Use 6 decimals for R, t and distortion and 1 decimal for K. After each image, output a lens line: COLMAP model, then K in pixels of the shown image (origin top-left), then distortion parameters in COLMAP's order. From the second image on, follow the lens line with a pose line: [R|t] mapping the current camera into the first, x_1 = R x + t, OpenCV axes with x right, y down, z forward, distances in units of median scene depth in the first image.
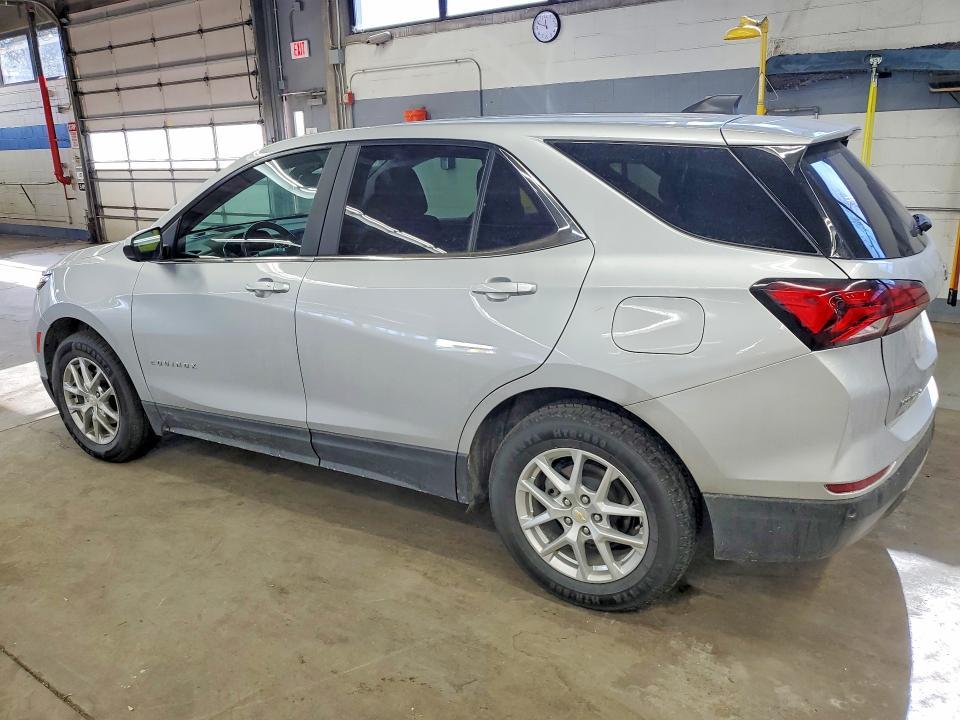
lens RADIAL K [[697.2, 0, 480.0], [0, 697.2, 360.0], [0, 0, 1]] dist [0.003840, 0.004266]
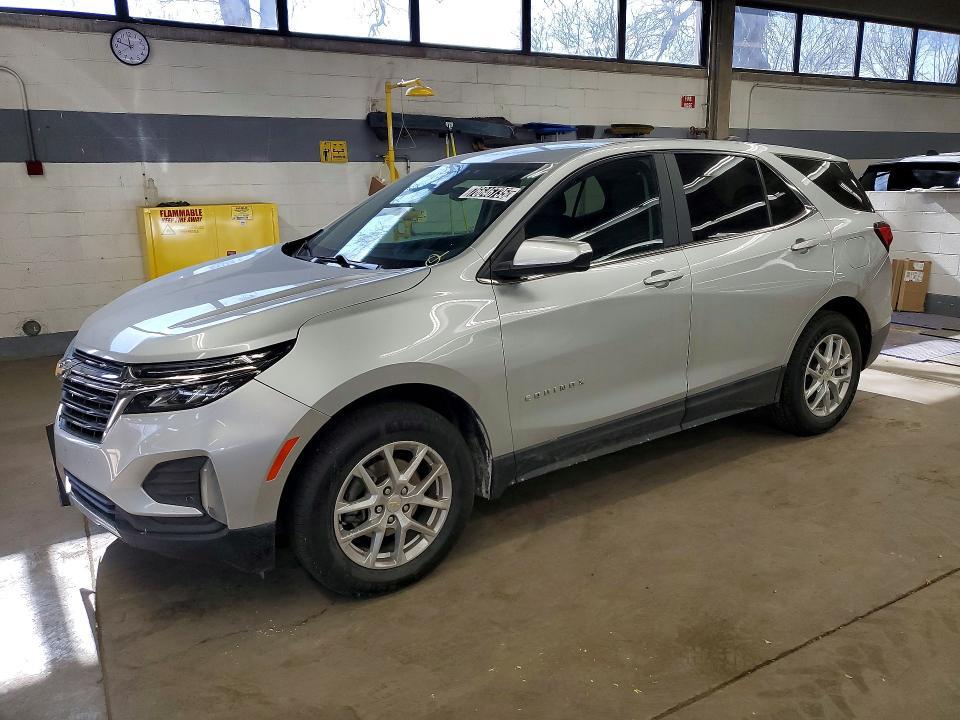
lens RADIAL K [[697.2, 0, 480.0], [0, 697.2, 360.0], [0, 0, 1]] dist [0.003840, 0.004266]
pose [[0.450602, -0.196879, 0.870745, -1.261660], [0.267013, 0.960451, 0.078985, -0.127520], [-0.851858, 0.196909, 0.485351, 0.654614]]
